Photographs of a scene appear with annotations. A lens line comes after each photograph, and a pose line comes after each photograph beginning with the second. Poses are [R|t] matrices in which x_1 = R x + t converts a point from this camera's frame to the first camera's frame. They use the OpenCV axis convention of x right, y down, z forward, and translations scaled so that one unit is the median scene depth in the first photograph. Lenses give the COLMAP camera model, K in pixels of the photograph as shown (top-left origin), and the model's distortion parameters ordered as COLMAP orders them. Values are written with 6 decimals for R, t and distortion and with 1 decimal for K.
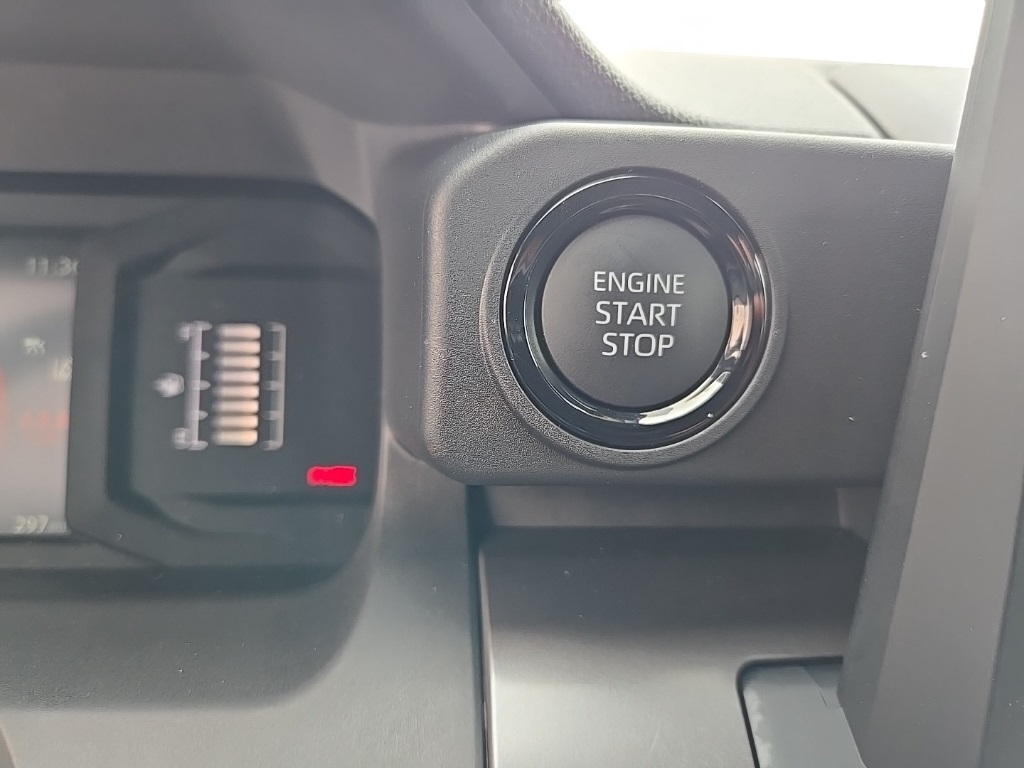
lens RADIAL K [[680.6, 0, 507.7], [0, 680.6, 385.0], [0, 0, 1]] dist [0.063994, -0.042942]
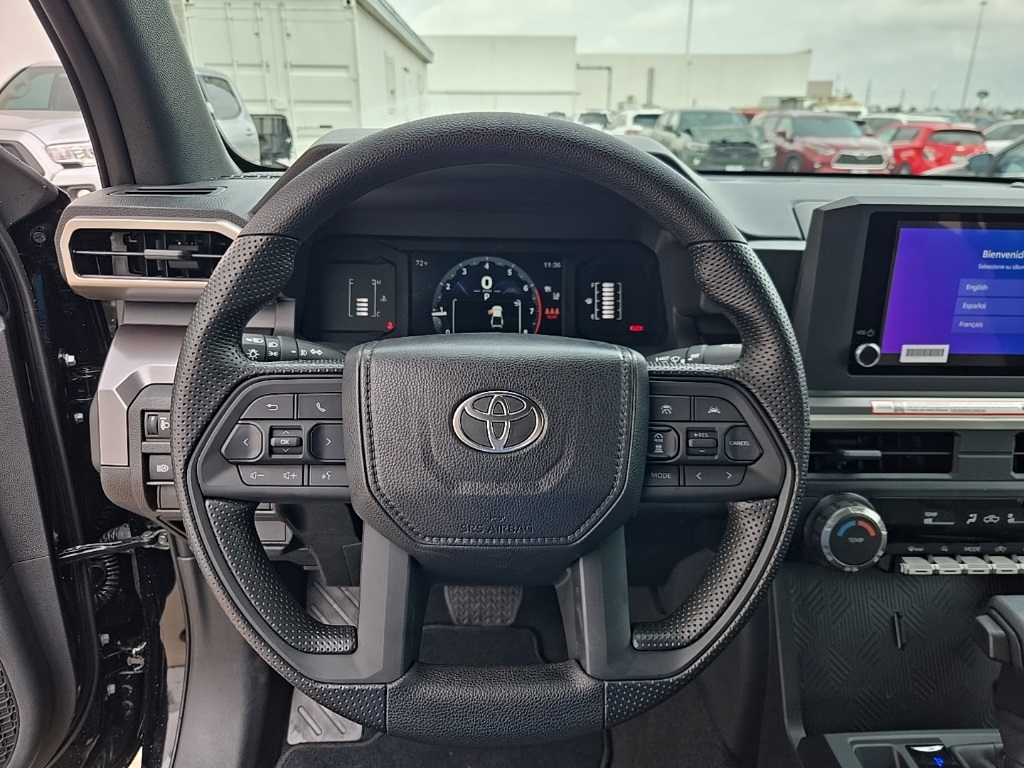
lens RADIAL K [[704.0, 0, 510.8], [0, 704.0, 379.5], [0, 0, 1]] dist [0.051919, -0.052685]
pose [[0.996955, 0.012415, -0.076991, -0.599757], [-0.007388, 0.997843, 0.065235, 0.161260], [0.077635, -0.064468, 0.994895, -2.481824]]
